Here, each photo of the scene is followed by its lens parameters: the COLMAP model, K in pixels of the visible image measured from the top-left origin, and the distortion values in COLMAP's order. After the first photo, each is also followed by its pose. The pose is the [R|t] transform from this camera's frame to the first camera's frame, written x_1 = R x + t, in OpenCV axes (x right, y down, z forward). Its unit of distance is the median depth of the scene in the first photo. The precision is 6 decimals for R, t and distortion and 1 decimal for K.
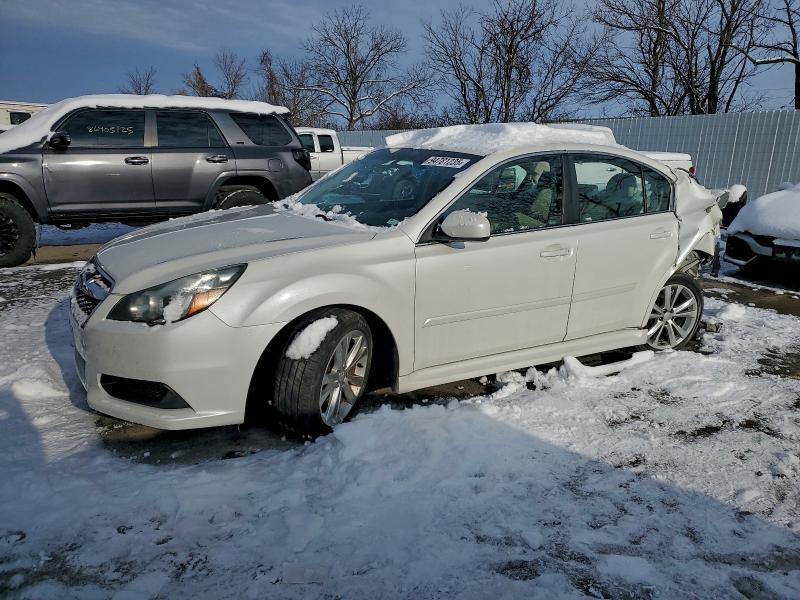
lens RADIAL K [[602.8, 0, 403.9], [0, 602.8, 302.1], [0, 0, 1]] dist [0.033086, -0.006341]
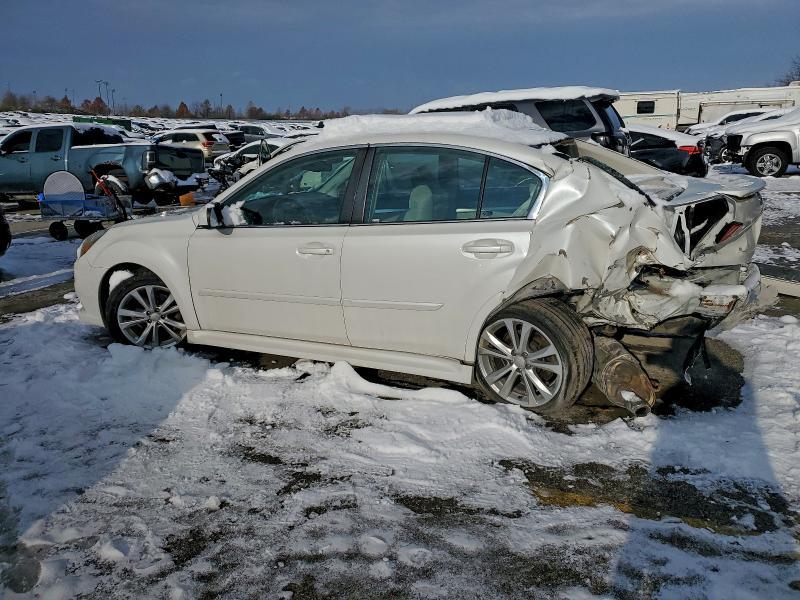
lens RADIAL K [[602.8, 0, 404.1], [0, 602.8, 297.5], [0, 0, 1]] dist [0.033086, -0.006341]
pose [[0.553920, 0.174769, -0.814020, 1.124101], [-0.154182, 0.982341, 0.105990, -0.130556], [0.818169, 0.066797, 0.571085, 0.549689]]
